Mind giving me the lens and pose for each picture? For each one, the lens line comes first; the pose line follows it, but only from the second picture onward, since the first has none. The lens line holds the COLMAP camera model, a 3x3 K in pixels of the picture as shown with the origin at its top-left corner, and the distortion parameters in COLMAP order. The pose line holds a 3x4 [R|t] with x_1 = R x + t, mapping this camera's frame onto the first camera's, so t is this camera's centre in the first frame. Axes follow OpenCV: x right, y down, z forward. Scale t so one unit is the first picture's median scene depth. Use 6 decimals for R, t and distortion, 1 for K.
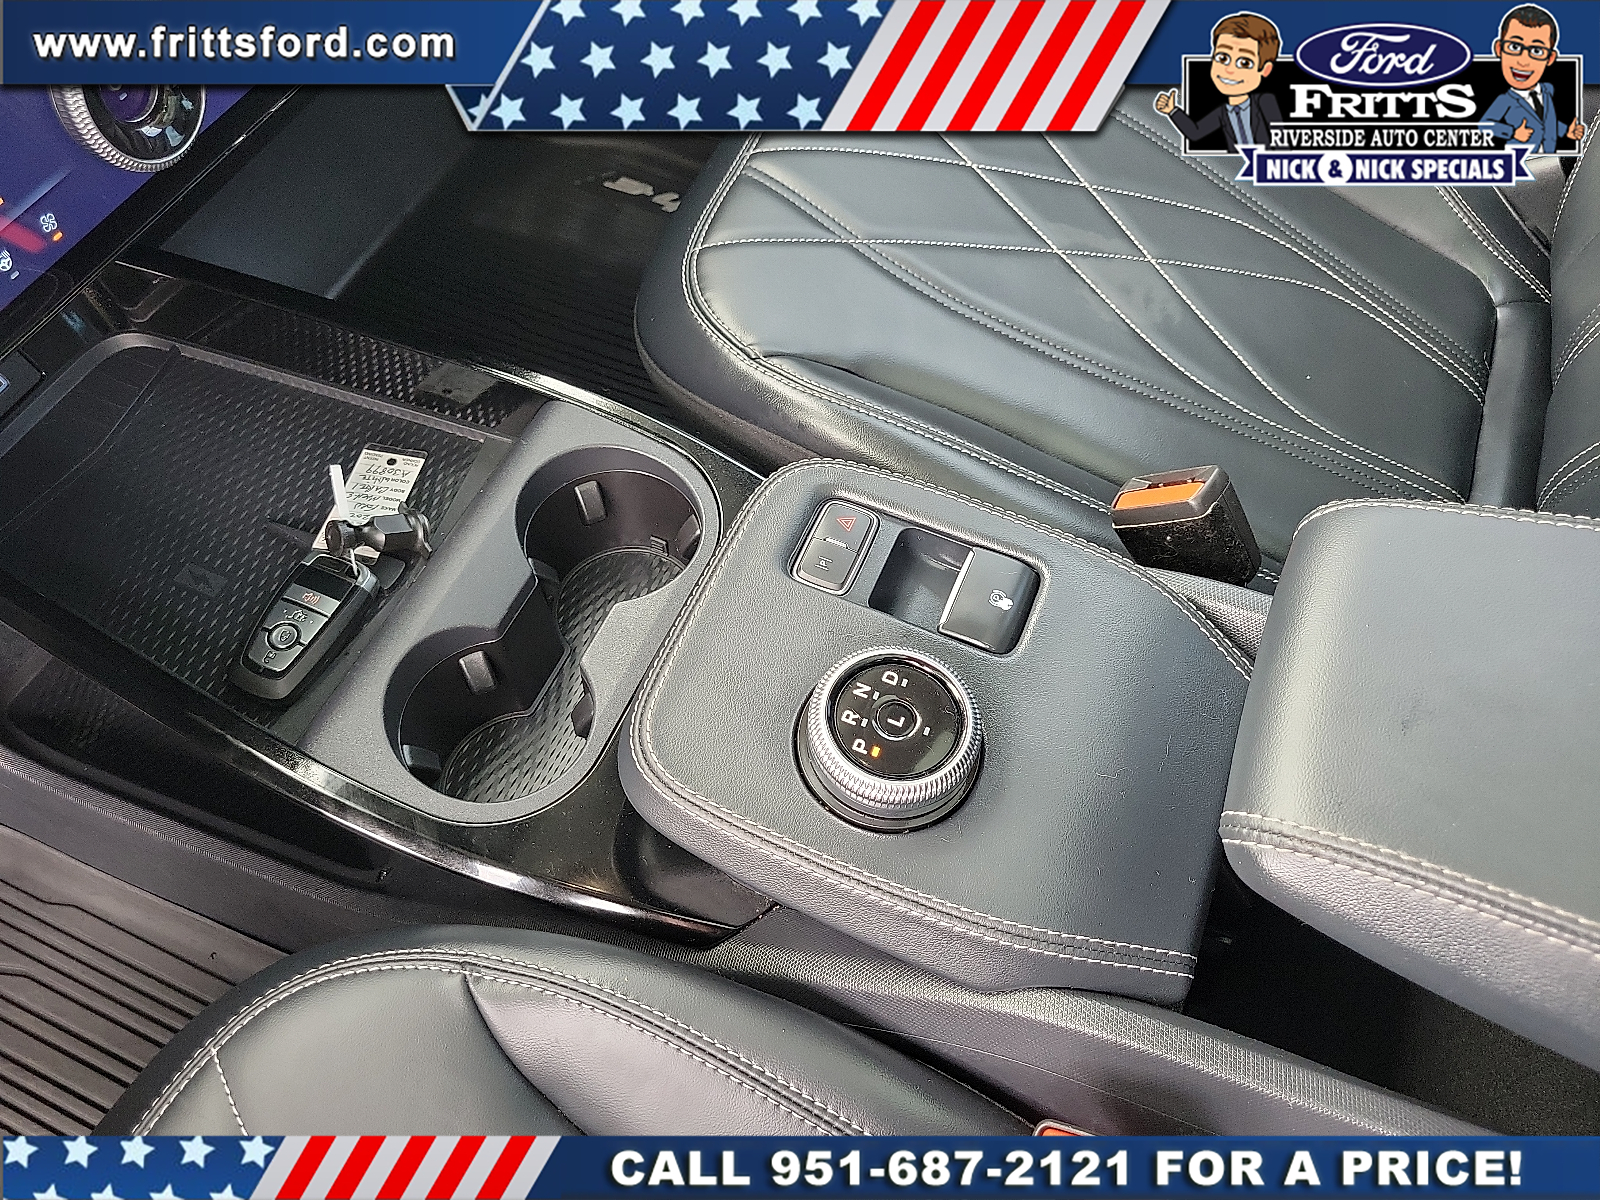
lens RADIAL K [[1236.0, 0, 805.2], [0, 1236.0, 610.9], [0, 0, 1]] dist [0.012964, -0.005830]
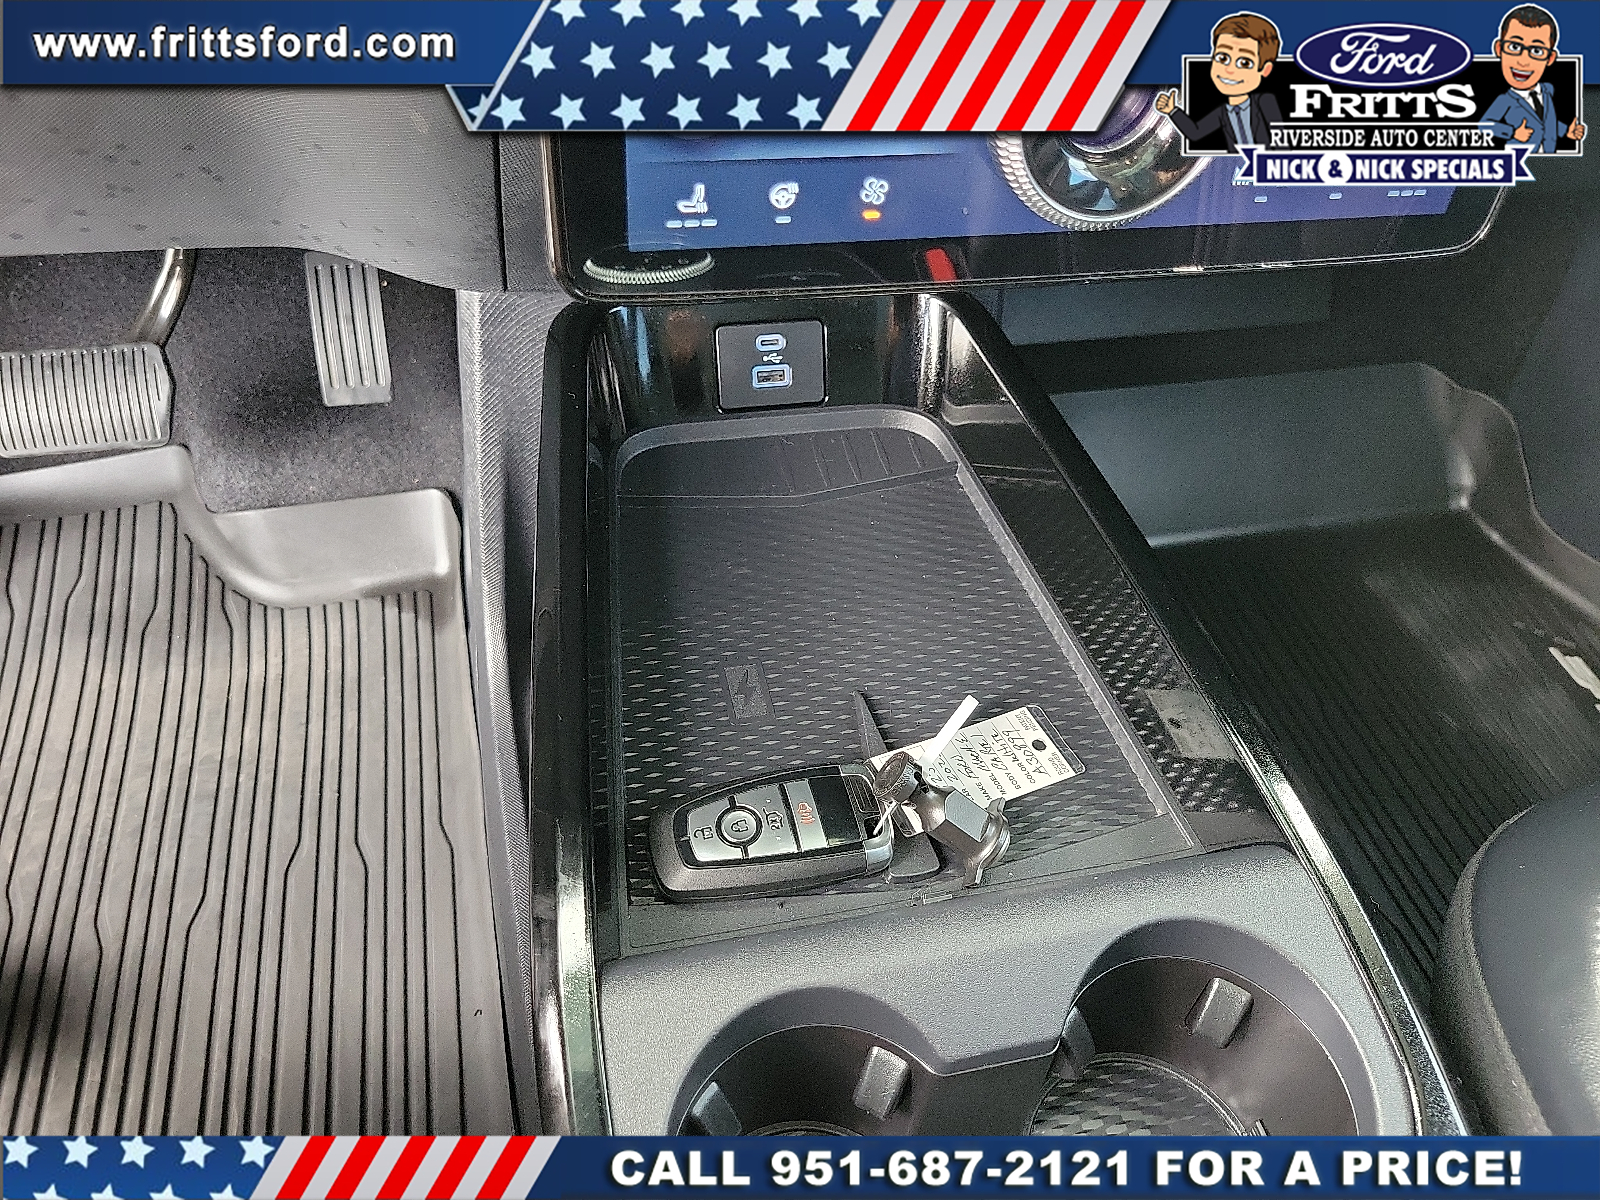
lens RADIAL K [[1209.1, 0, 800.0], [0, 1209.1, 600.0], [0, 0, 1]] dist [0.027642, -0.001339]
pose [[0.591002, 0.605925, -0.532514, -0.105029], [-0.710753, 0.703348, 0.011492, -0.095504], [0.381506, 0.371694, 0.846343, 0.359300]]
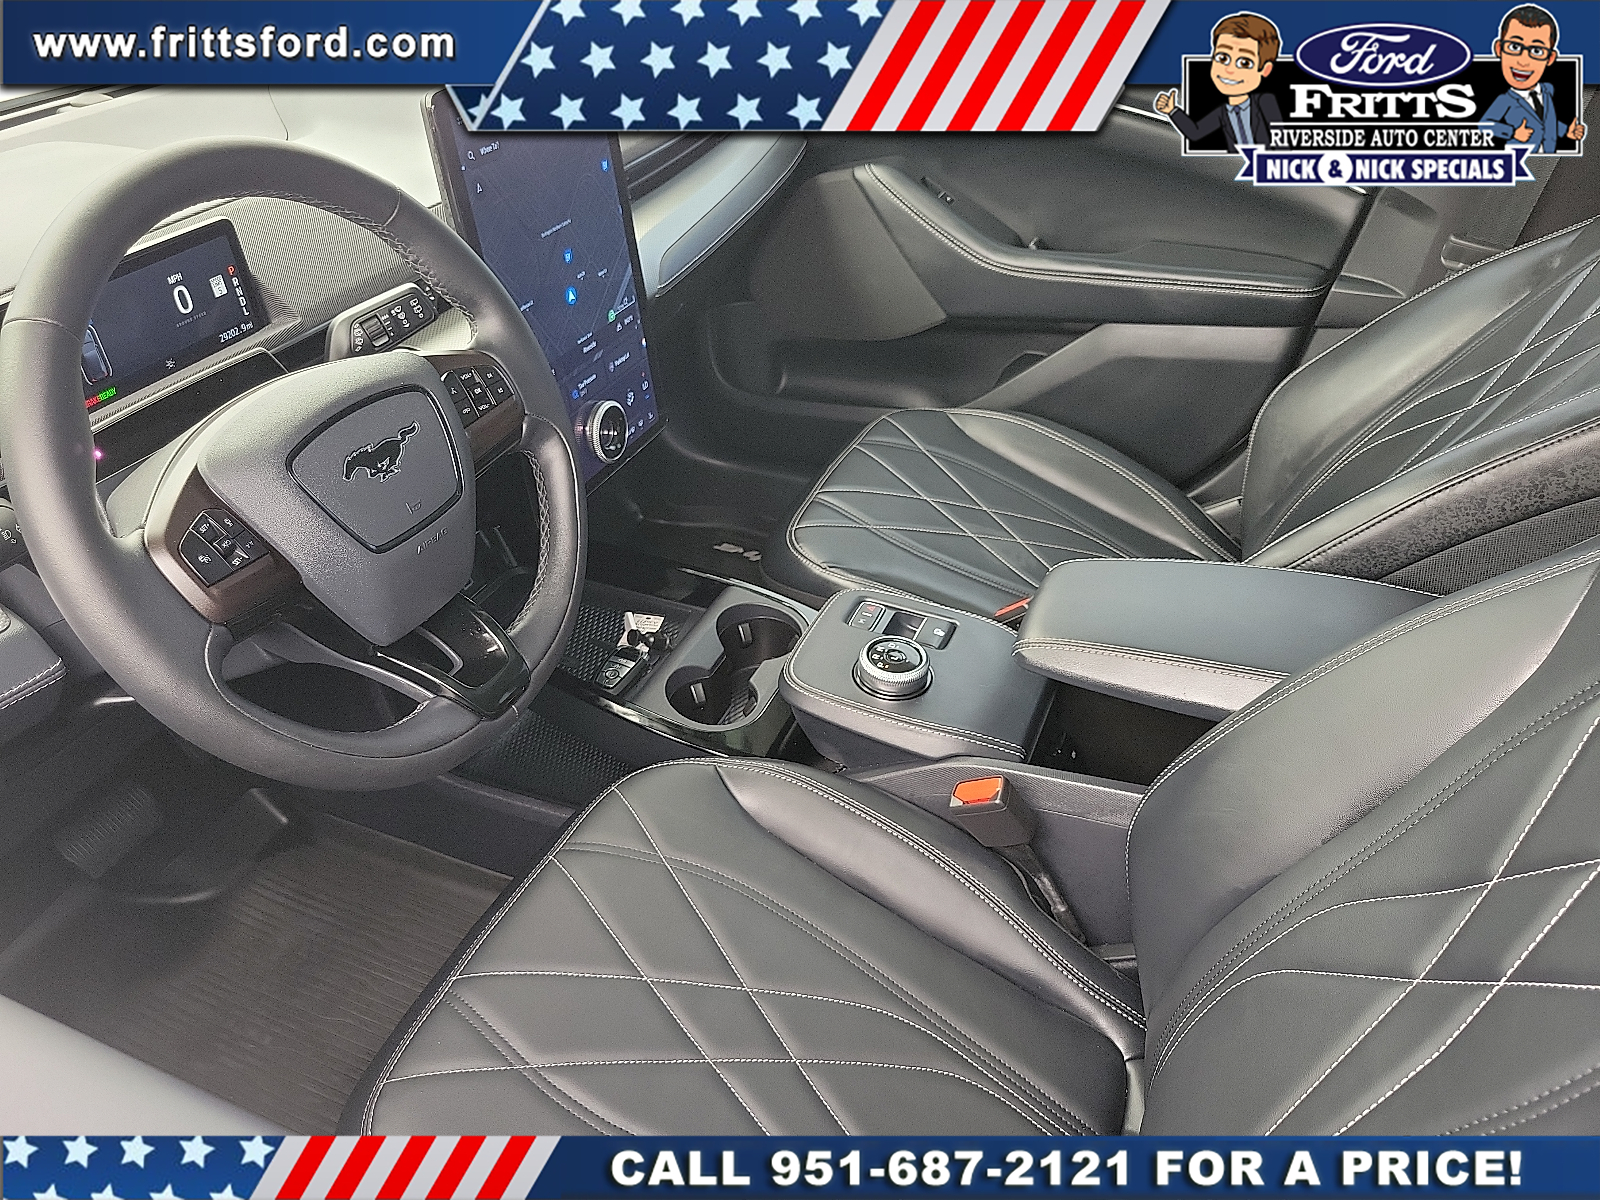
lens RADIAL K [[1236.0, 0, 805.2], [0, 1236.0, 610.9], [0, 0, 1]] dist [0.012964, -0.005830]
pose [[0.999870, -0.015895, -0.002823, -0.071792], [0.013722, 0.928928, -0.370005, 0.676685], [0.008503, 0.369918, 0.929025, -0.979810]]
